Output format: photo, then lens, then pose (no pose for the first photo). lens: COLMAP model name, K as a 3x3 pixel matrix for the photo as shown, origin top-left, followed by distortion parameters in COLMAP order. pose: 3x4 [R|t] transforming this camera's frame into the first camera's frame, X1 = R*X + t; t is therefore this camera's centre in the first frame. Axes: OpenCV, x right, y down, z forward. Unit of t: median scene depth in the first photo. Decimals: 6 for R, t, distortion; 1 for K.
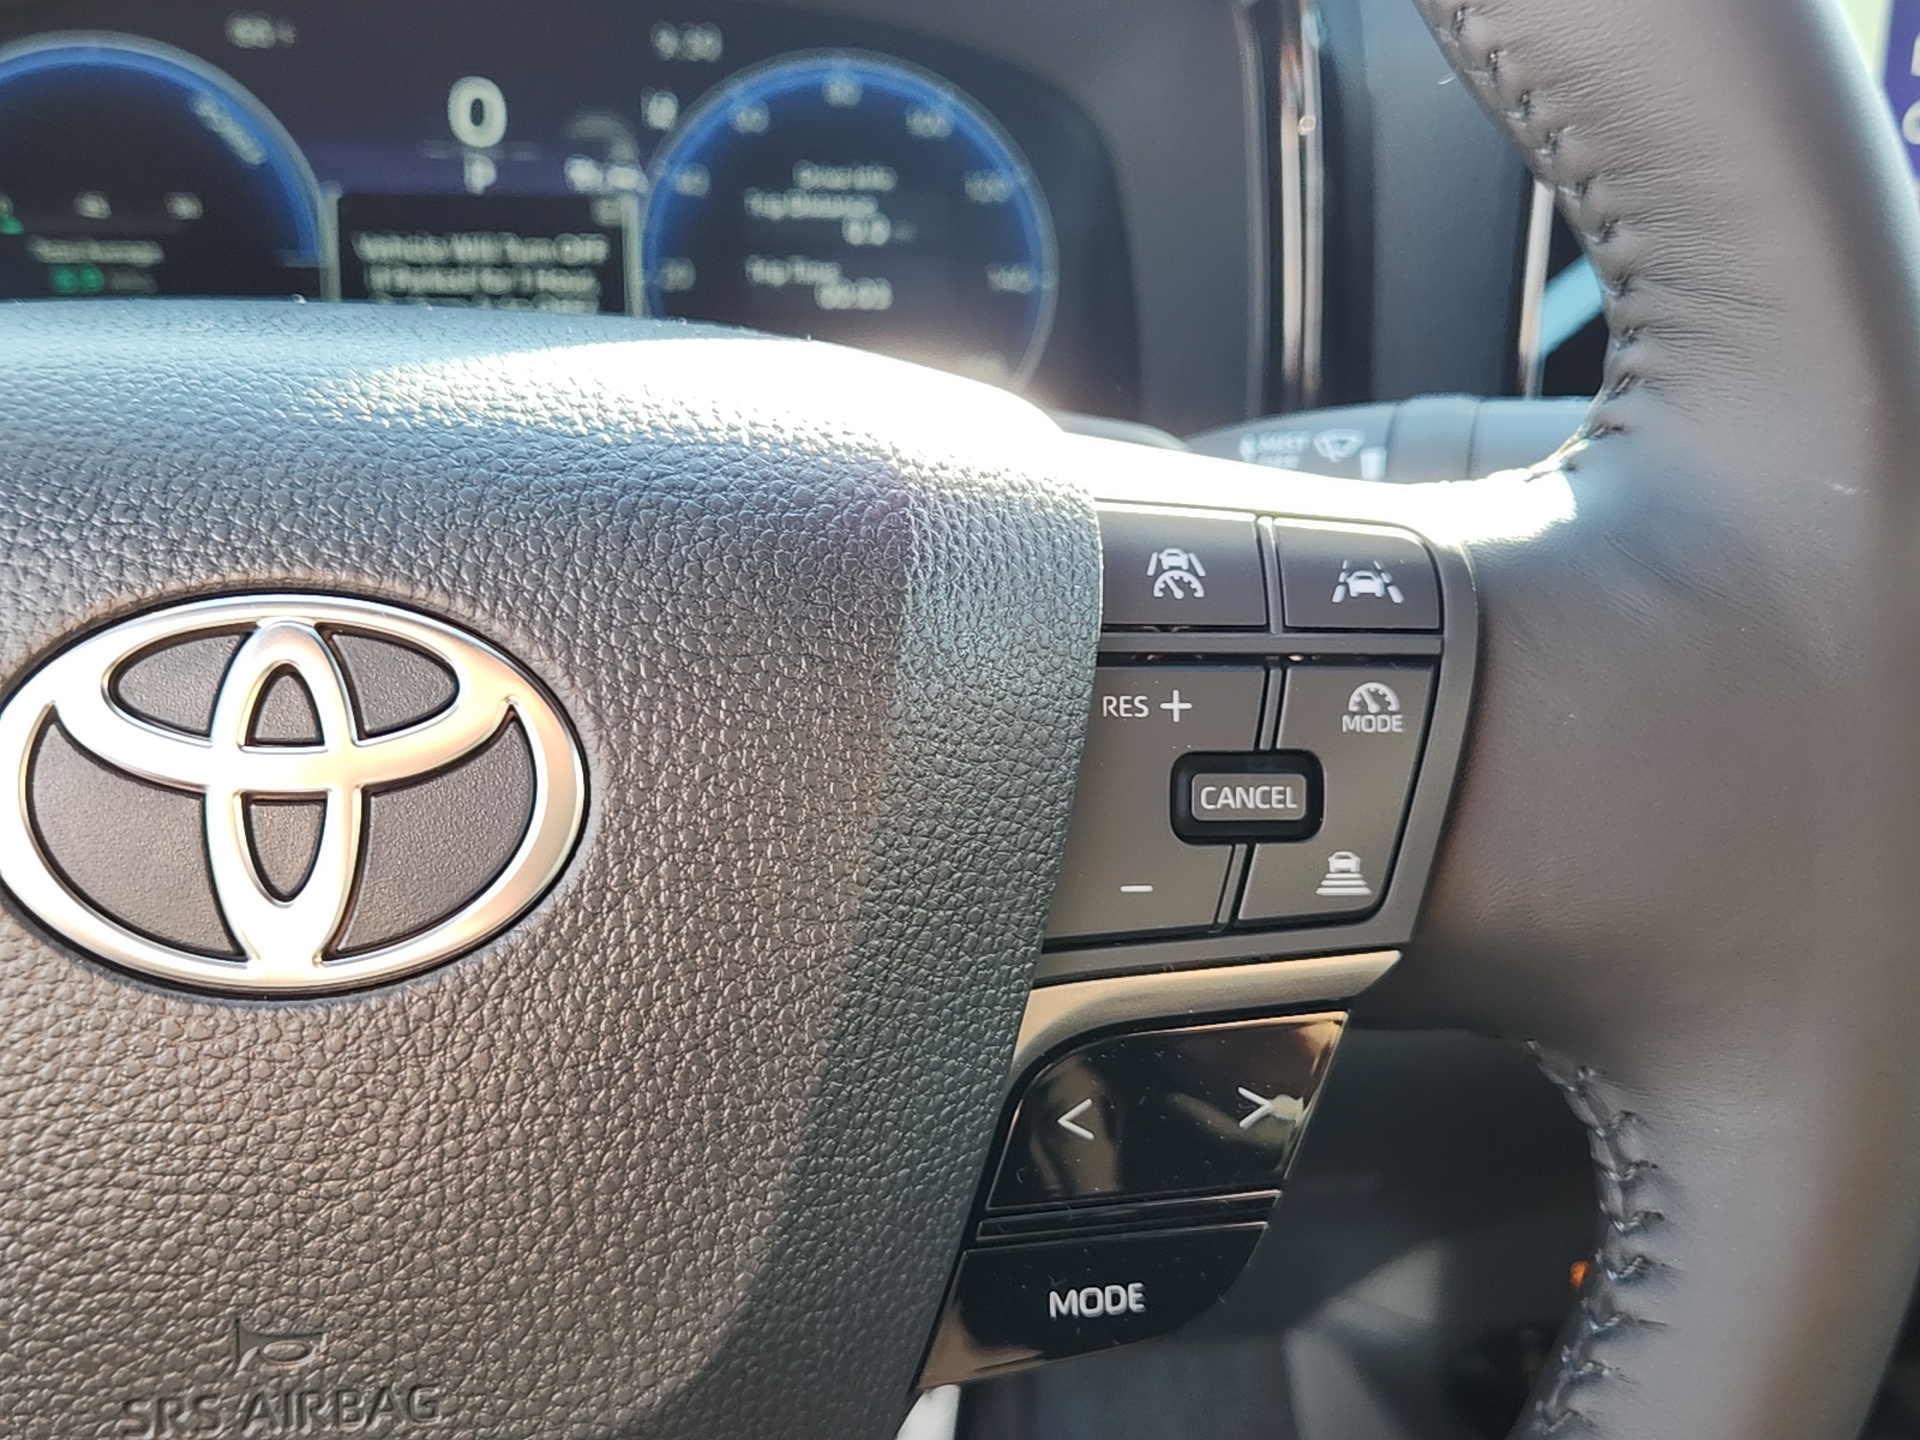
lens RADIAL K [[1969.9, 0, 960.0], [0, 1969.9, 720.0], [0, 0, 1]] dist [0.061738, -0.099946]
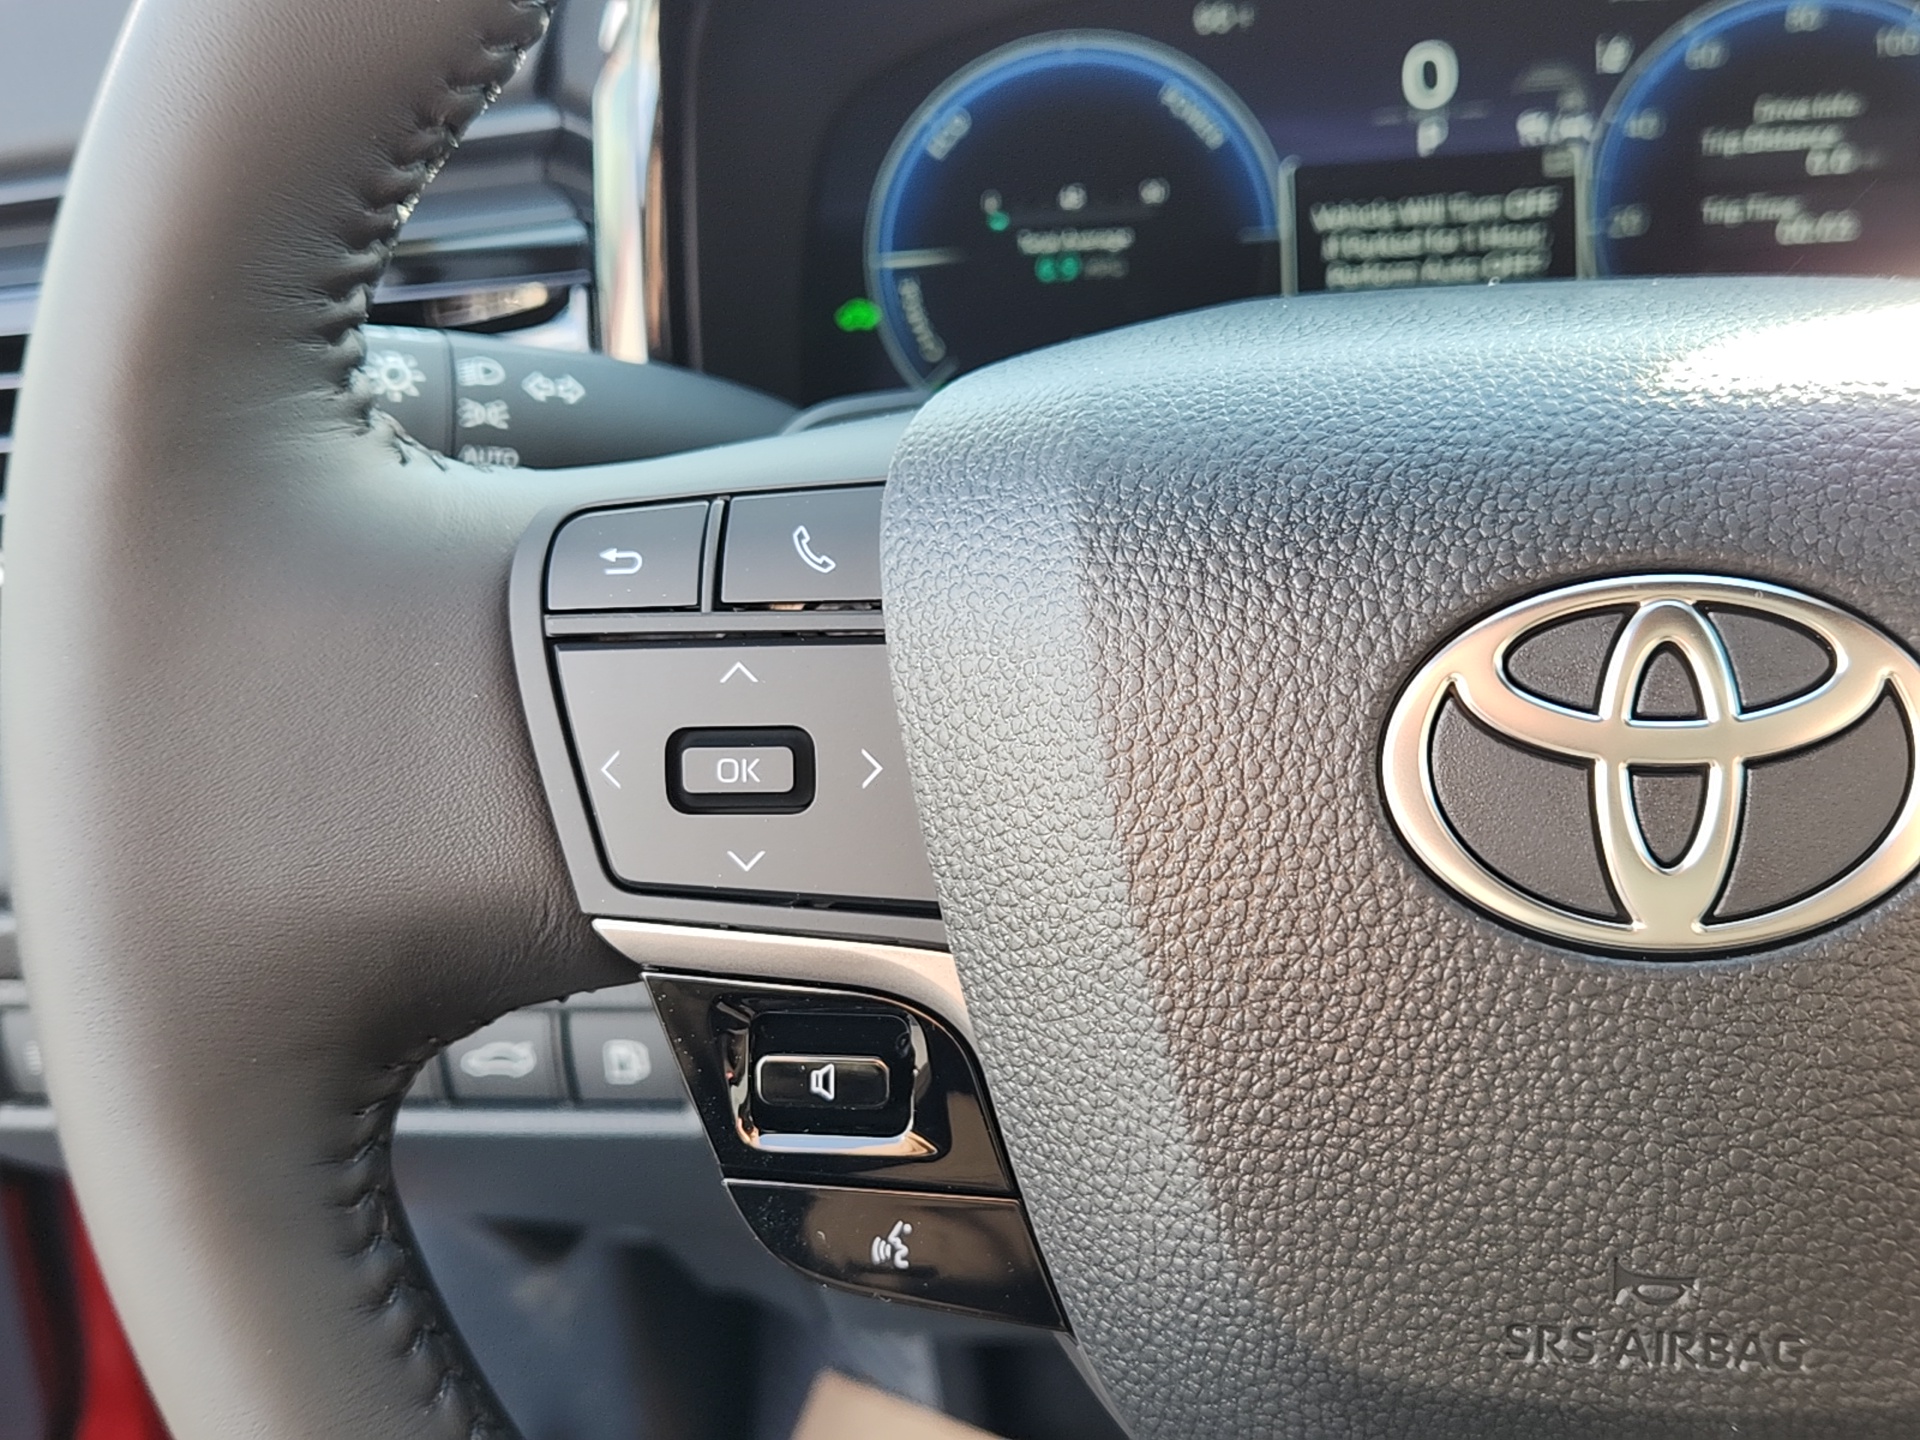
lens RADIAL K [[1969.9, 0, 960.0], [0, 1969.9, 720.0], [0, 0, 1]] dist [0.061738, -0.099946]
pose [[0.960925, 0.002116, -0.276802, -0.406116], [0.006790, 0.999490, 0.031212, -0.021795], [0.276727, -0.031872, 0.960420, -0.106751]]
